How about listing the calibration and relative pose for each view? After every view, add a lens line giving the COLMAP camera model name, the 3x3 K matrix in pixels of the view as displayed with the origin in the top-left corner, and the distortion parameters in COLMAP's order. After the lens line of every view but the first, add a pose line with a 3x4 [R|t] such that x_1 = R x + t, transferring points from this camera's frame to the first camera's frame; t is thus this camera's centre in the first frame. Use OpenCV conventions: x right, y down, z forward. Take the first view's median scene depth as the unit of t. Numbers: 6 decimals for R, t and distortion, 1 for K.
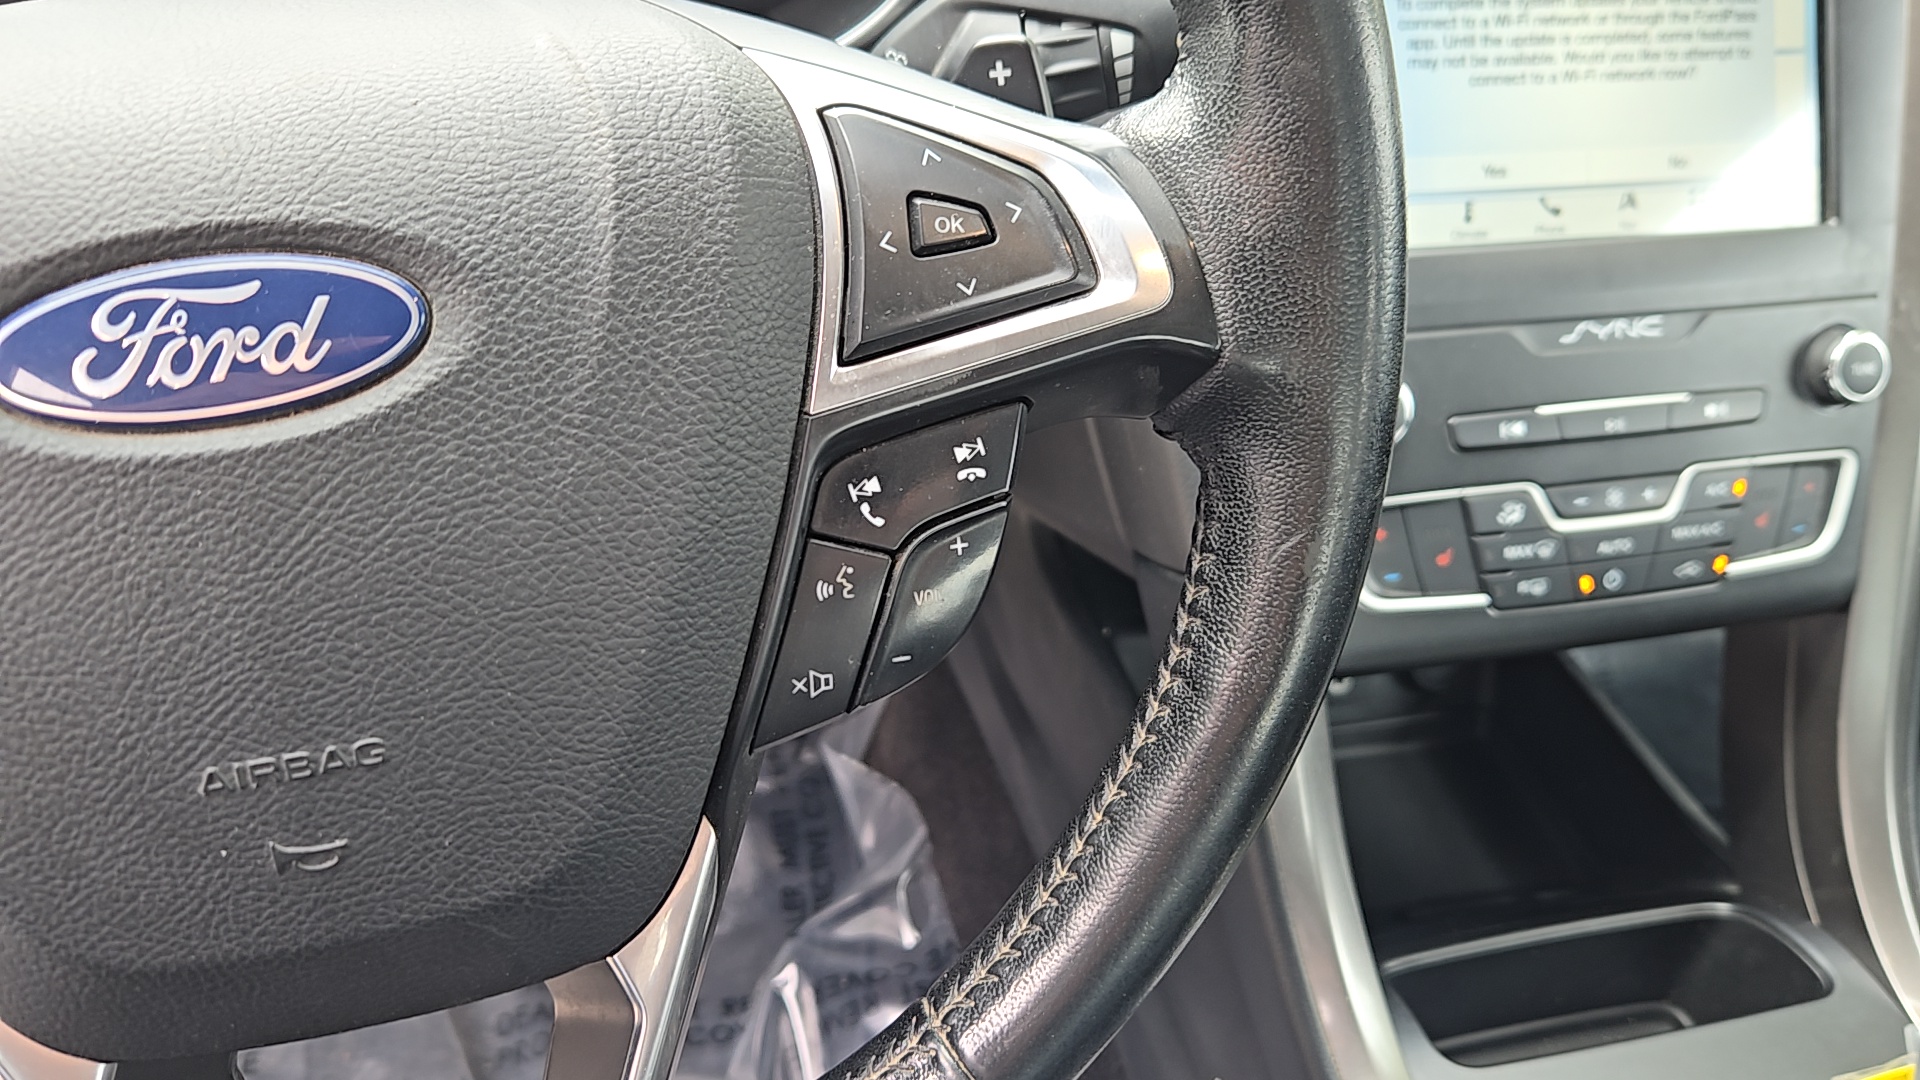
lens RADIAL K [[1405.3, 0, 952.6], [0, 1405.3, 513.1], [0, 0, 1]] dist [-0.000047, 0.001430]
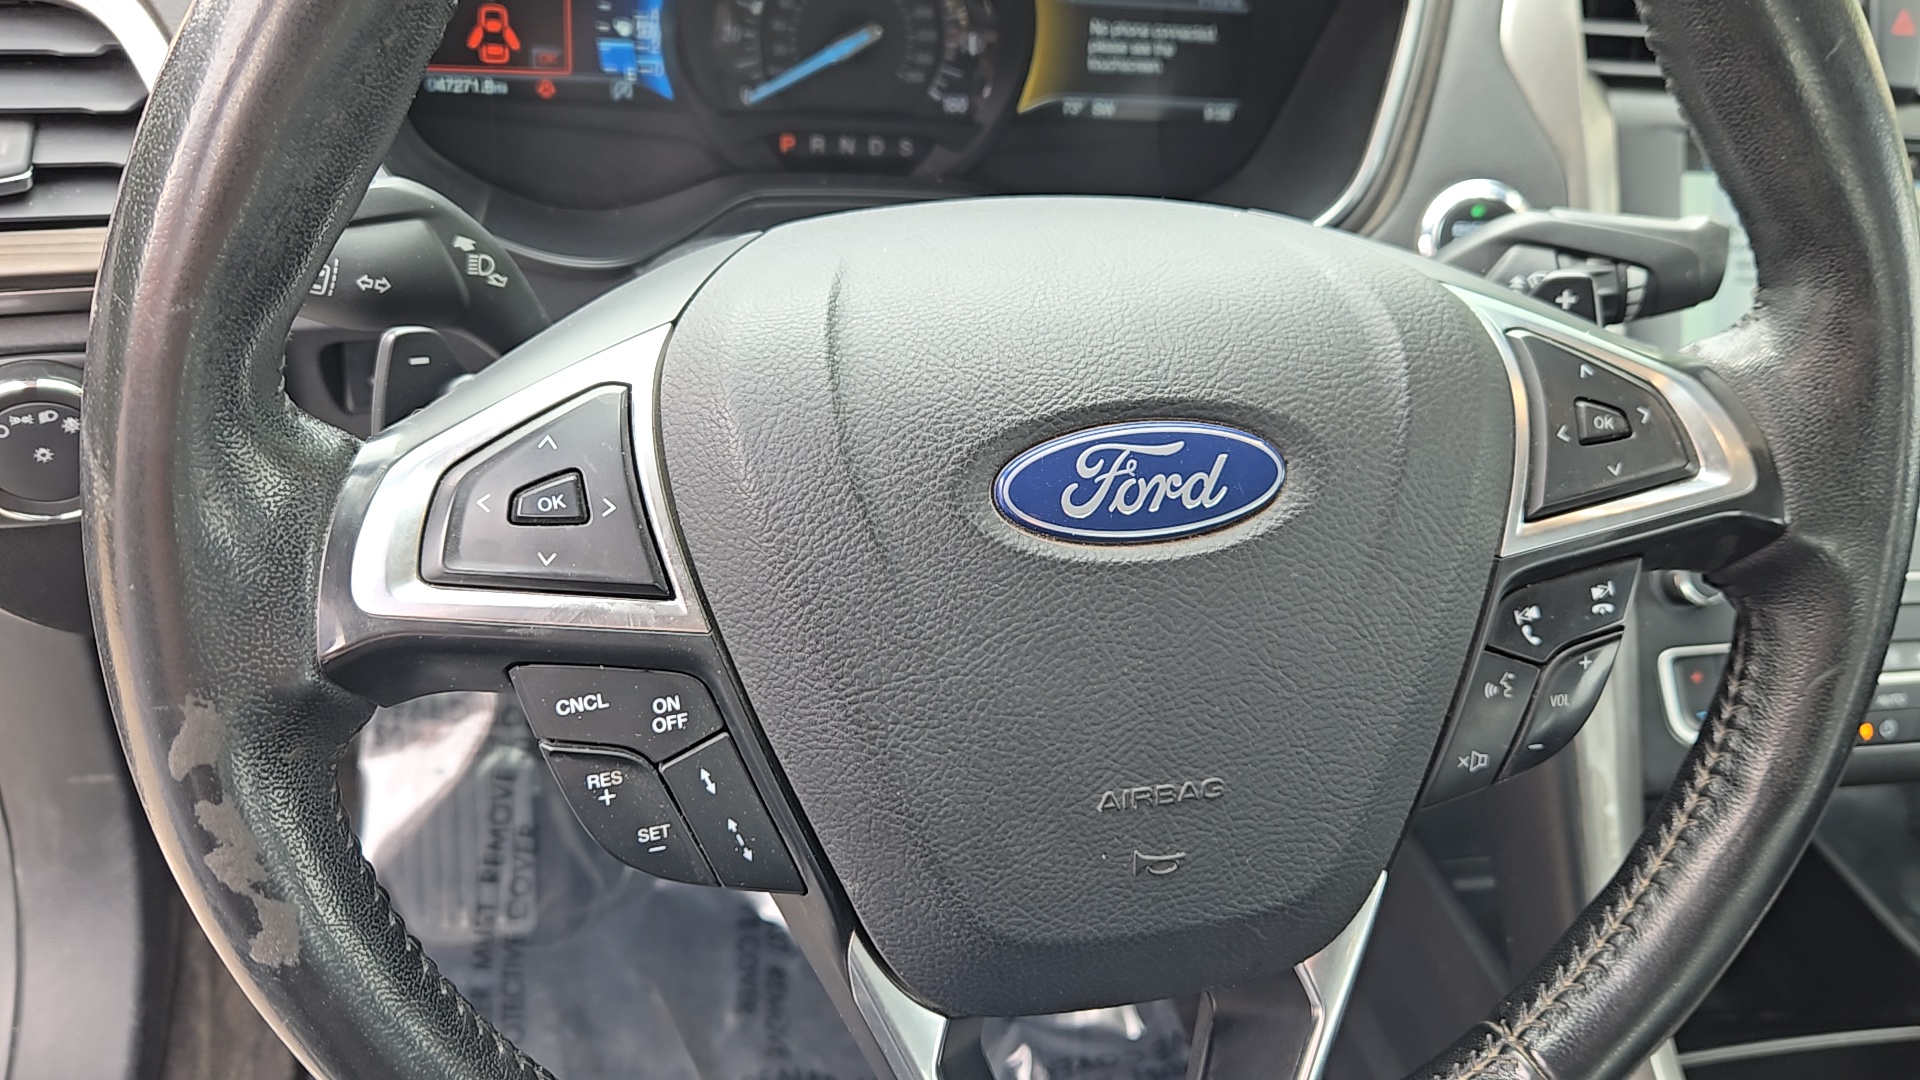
lens RADIAL K [[1403.8, 0, 966.4], [0, 1403.8, 546.9], [0, 0, 1]] dist [-0.000593, 0.000547]
pose [[0.998188, 0.060100, -0.002816, -0.661531], [-0.060158, 0.996198, -0.063018, 0.037814], [-0.000982, 0.063073, 0.998008, -0.364515]]
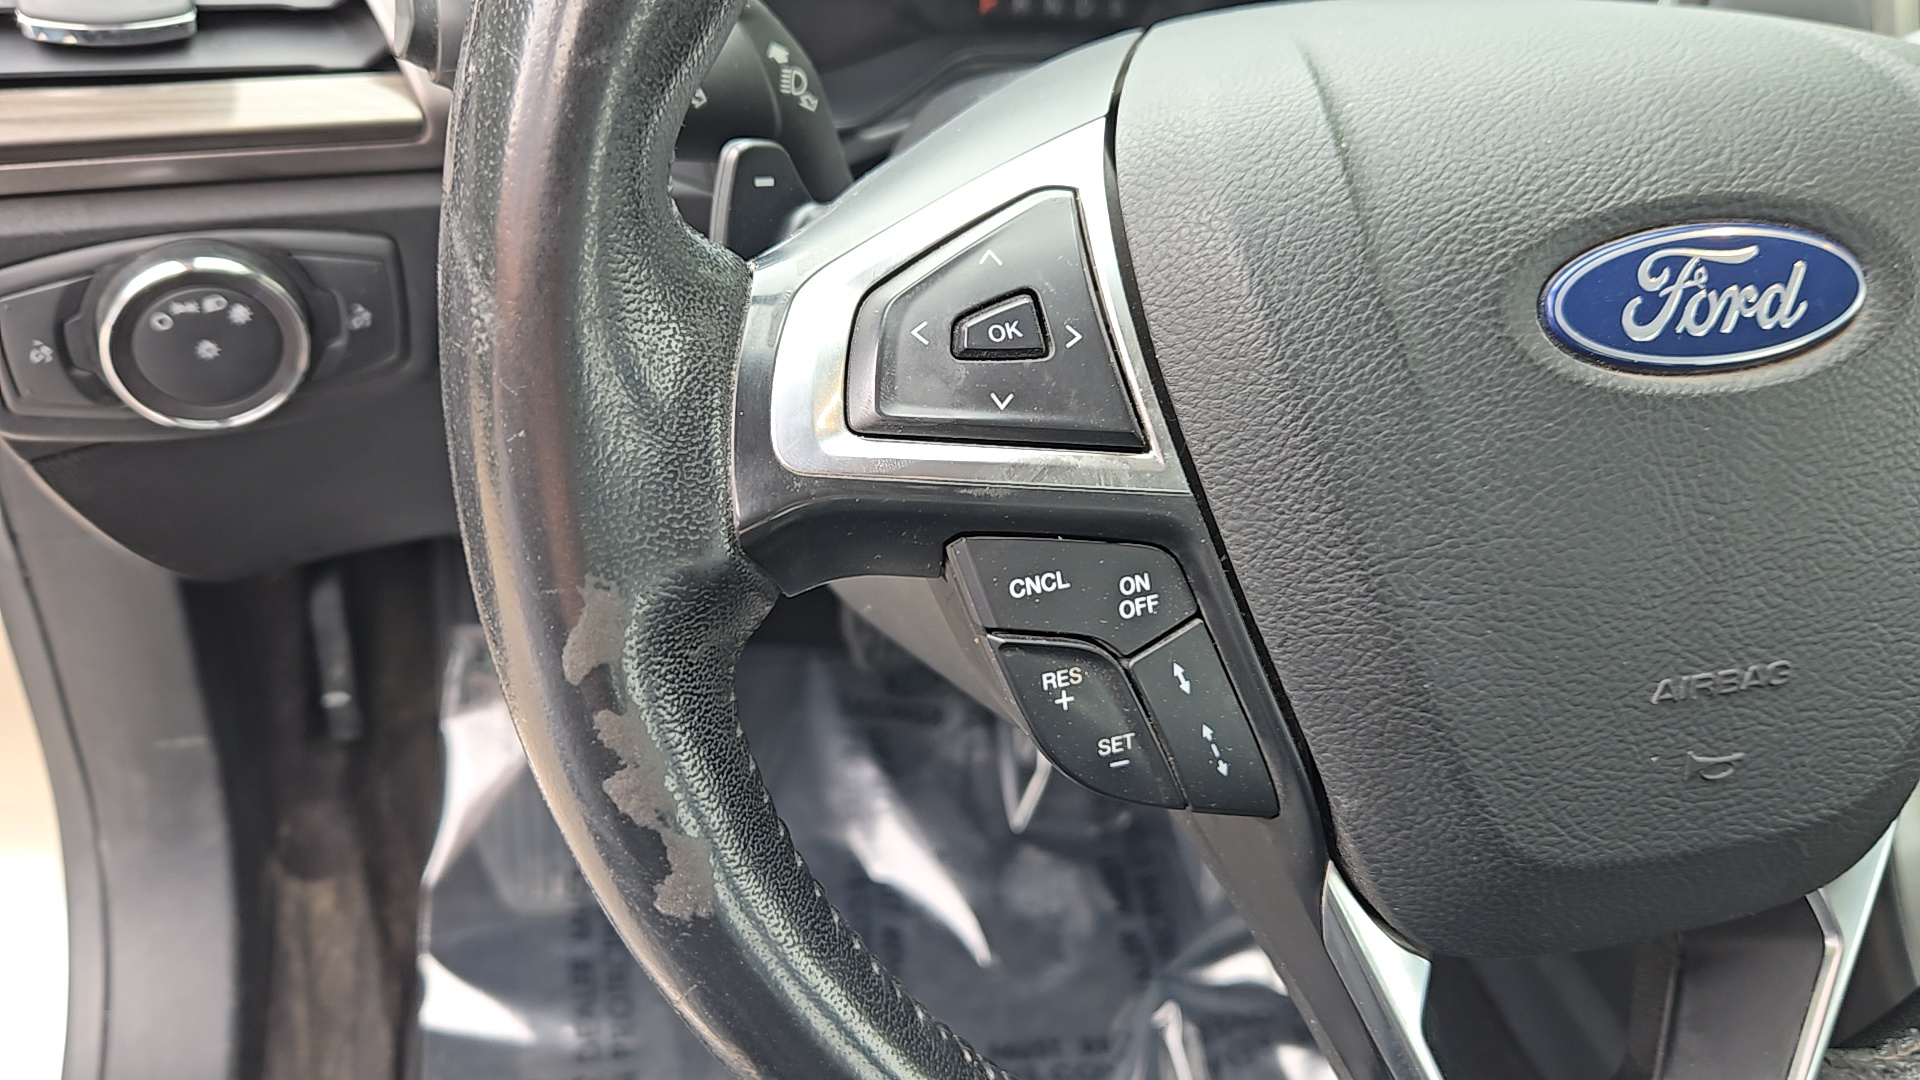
lens RADIAL K [[1409.8, 0, 963.3], [0, 1409.8, 540.6], [0, 0, 1]] dist [-0.002130, -0.013476]
pose [[0.999209, 0.036599, 0.015534, -1.081587], [-0.035888, 0.998396, -0.043788, 0.137060], [-0.017112, 0.043196, 0.998920, -0.106049]]
